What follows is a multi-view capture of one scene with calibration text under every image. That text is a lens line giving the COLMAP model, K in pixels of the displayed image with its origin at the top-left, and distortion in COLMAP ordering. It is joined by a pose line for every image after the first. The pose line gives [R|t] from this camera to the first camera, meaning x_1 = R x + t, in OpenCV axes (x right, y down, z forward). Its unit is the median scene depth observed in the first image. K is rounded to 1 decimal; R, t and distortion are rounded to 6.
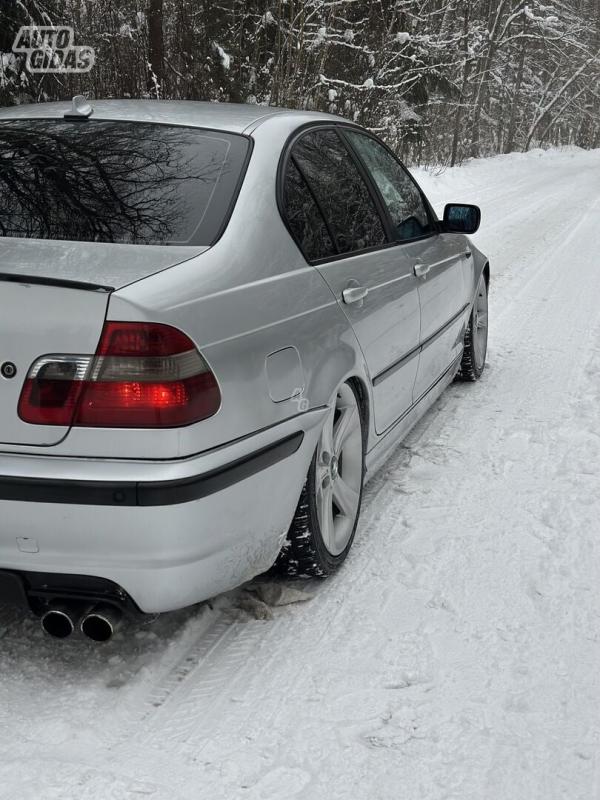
lens RADIAL K [[1095.5, 0, 301.1], [0, 1095.5, 402.3], [0, 0, 1]] dist [0.142491, 0.000000]
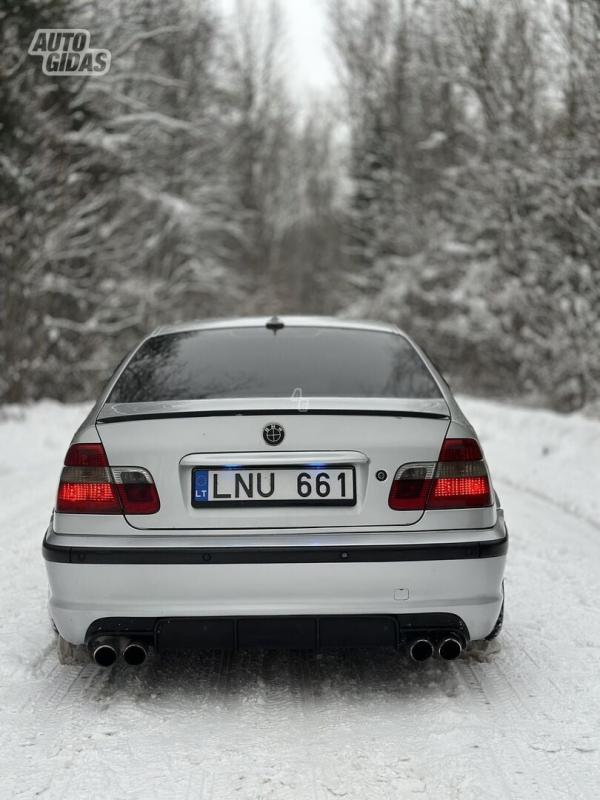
lens RADIAL K [[1095.5, 0, 298.5], [0, 1095.5, 398.1], [0, 0, 1]] dist [0.142491, 0.000000]
pose [[0.950201, -0.031262, 0.310065, -0.826655], [0.097177, 0.975069, -0.199491, 0.154095], [-0.296098, 0.219688, 0.929550, -0.375387]]
